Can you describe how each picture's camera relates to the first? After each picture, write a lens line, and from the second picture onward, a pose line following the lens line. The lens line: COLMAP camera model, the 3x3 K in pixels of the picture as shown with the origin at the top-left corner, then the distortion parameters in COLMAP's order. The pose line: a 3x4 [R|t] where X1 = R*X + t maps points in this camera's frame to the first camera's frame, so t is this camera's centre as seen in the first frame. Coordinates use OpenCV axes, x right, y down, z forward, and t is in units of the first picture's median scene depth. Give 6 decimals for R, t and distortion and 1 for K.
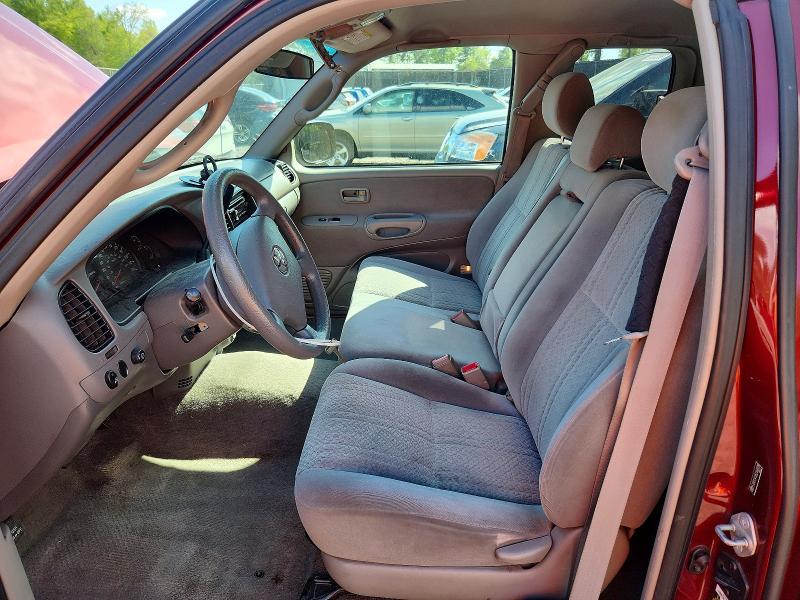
lens RADIAL K [[639.2, 0, 400.0], [0, 639.2, 300.0], [0, 0, 1]] dist [0.003102, 0.004496]
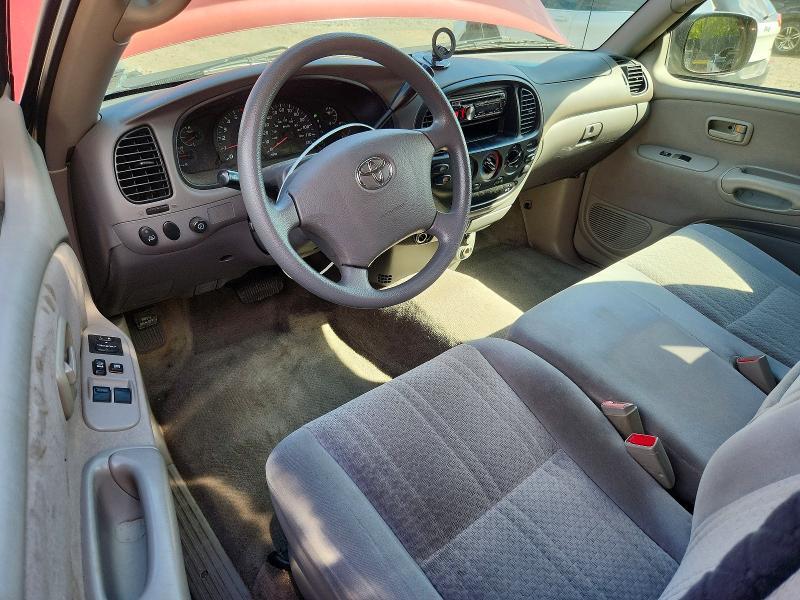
lens RADIAL K [[639.2, 0, 400.0], [0, 639.2, 300.0], [0, 0, 1]] dist [0.003102, 0.004496]
pose [[0.551412, 0.393161, -0.735778, 0.305025], [-0.293267, 0.917042, 0.270237, -0.082352], [0.780986, 0.066768, 0.620969, 0.337644]]
